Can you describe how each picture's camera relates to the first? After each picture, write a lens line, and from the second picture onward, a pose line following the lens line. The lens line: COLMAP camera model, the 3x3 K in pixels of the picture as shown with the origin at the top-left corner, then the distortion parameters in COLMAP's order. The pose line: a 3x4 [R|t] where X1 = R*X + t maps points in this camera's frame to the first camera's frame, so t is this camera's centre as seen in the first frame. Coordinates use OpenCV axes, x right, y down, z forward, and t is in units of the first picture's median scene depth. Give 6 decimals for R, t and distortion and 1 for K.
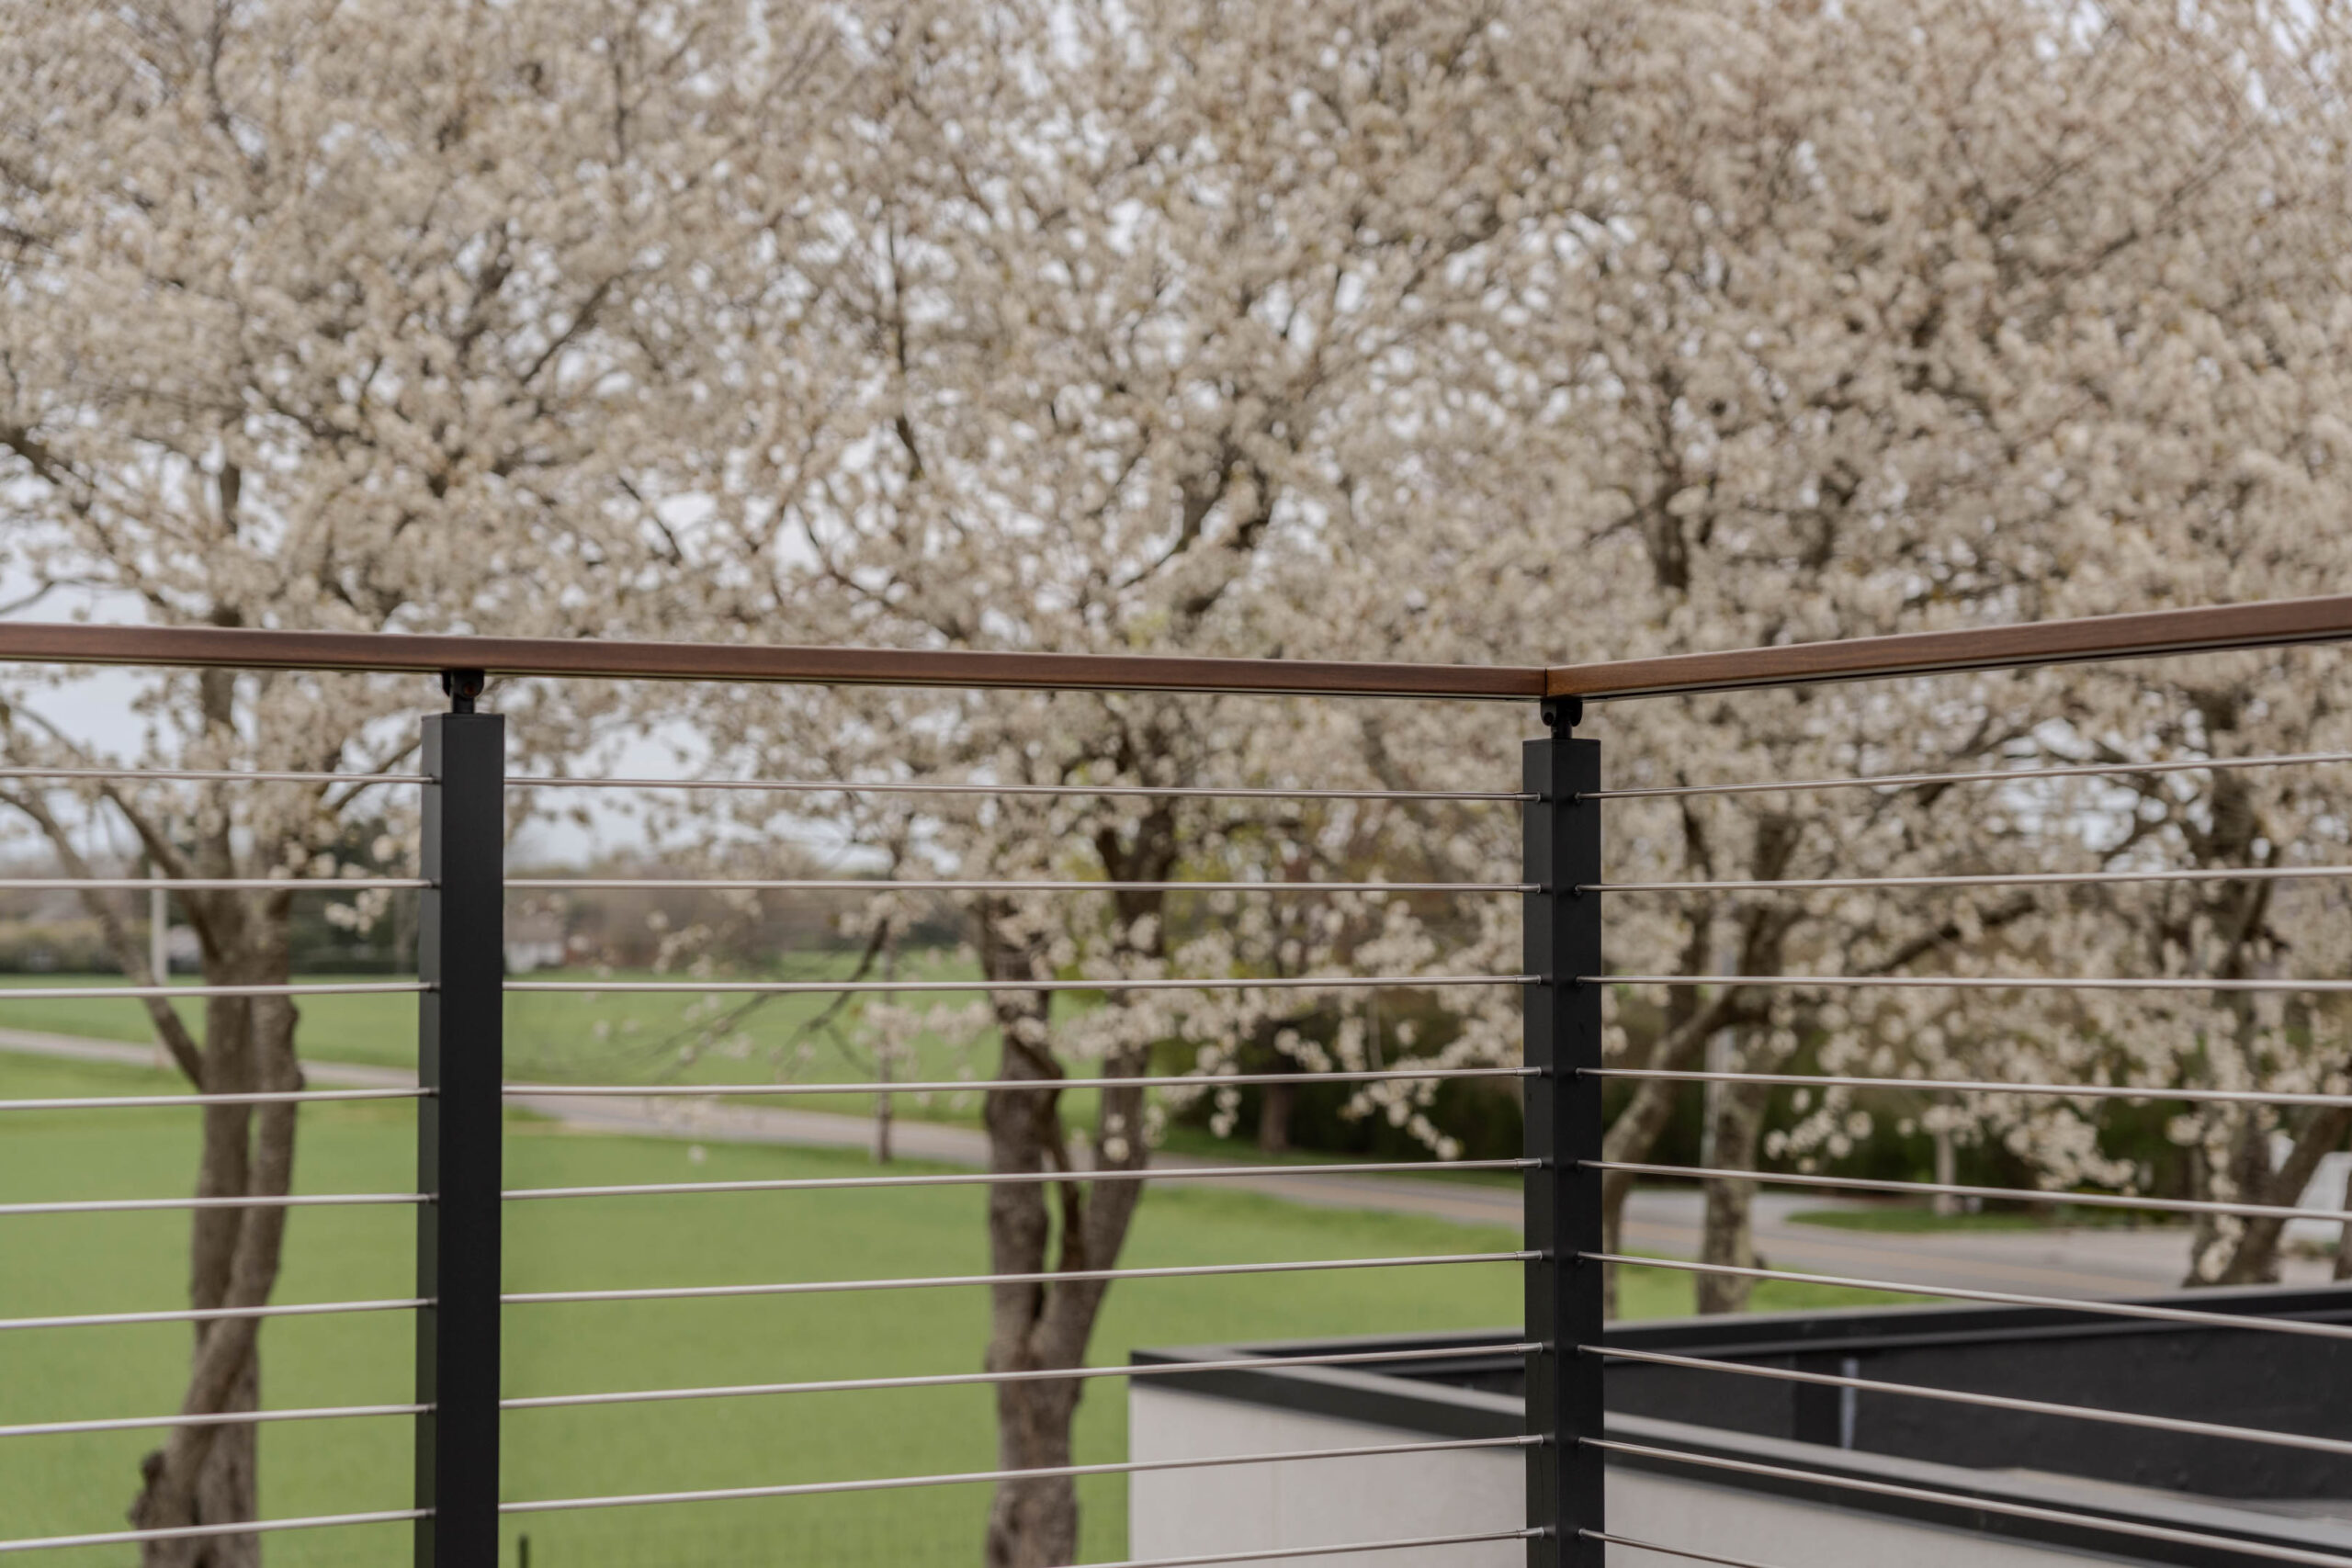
lens RADIAL K [[4756.5, 0, 1176.7], [0, 4756.5, 785.2], [0, 0, 1]] dist [0.007404, 0.000000]
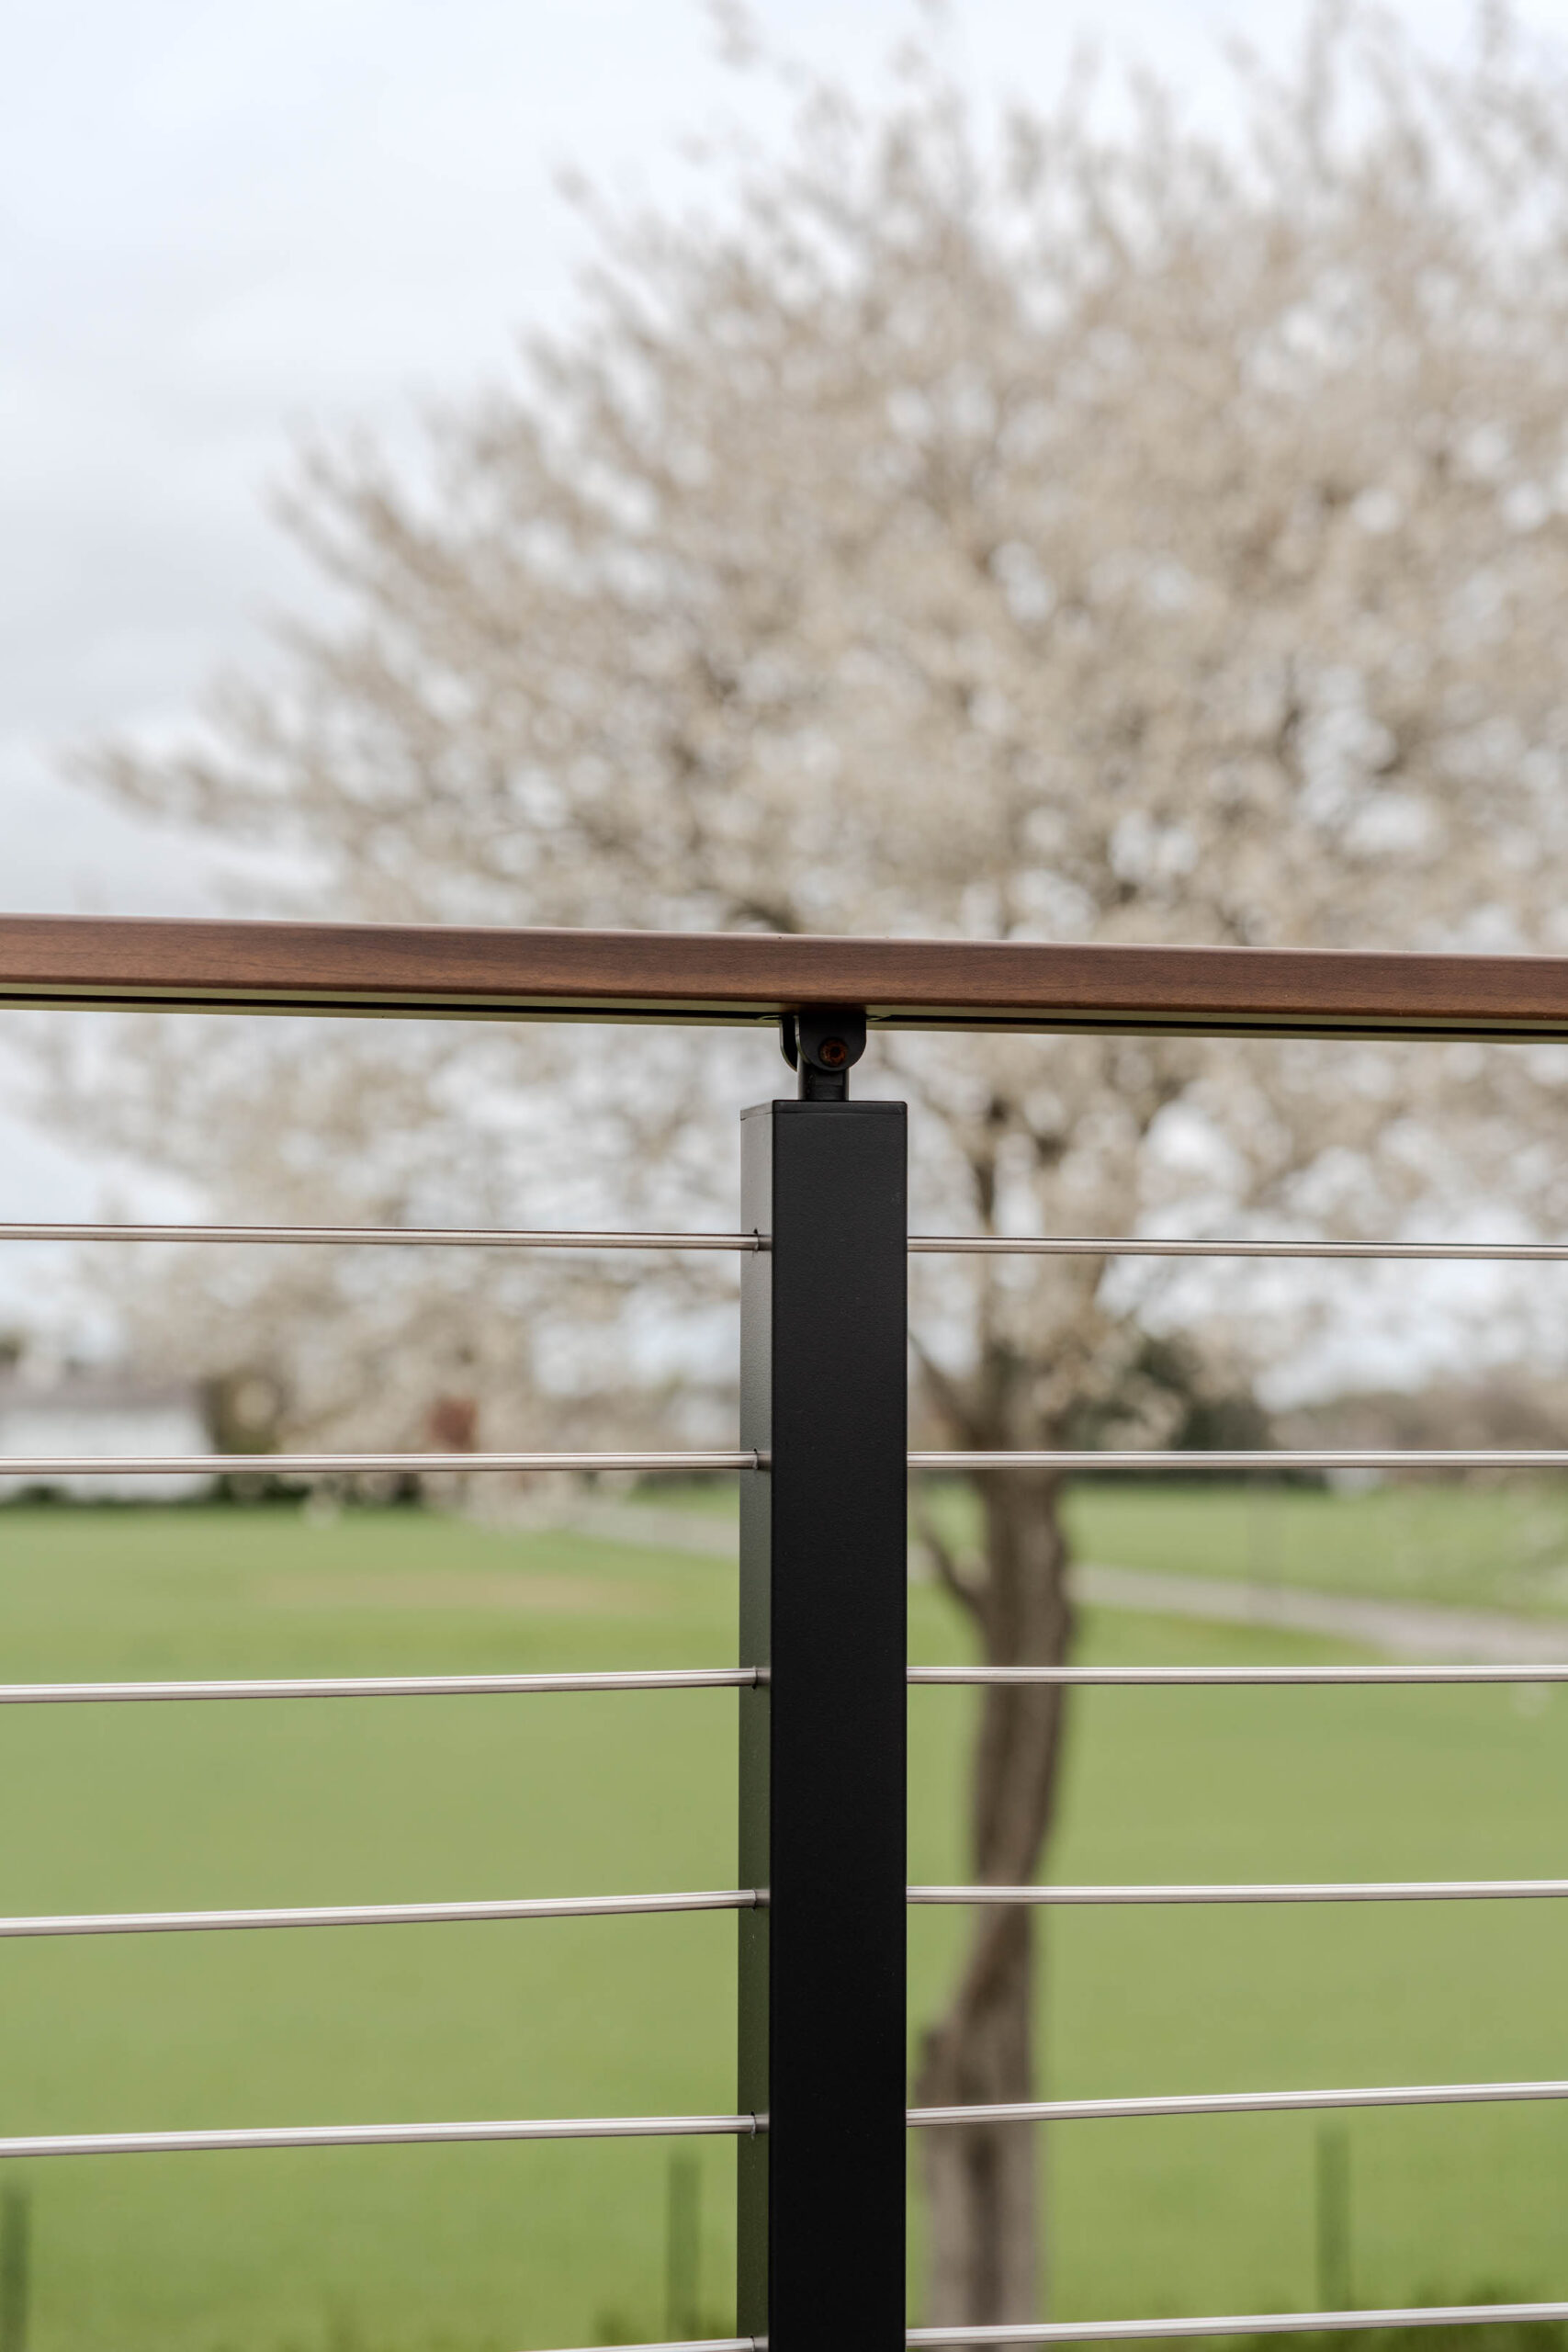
lens RADIAL K [[4756.5, 0, 786.0], [0, 4756.5, 1174.6], [0, 0, 1]] dist [0.007404, 0.000000]
pose [[0.966621, -0.005440, -0.256154, -0.032133], [-0.001124, 0.999675, -0.025473, 0.004147], [0.256209, 0.024911, 0.966300, 0.538287]]
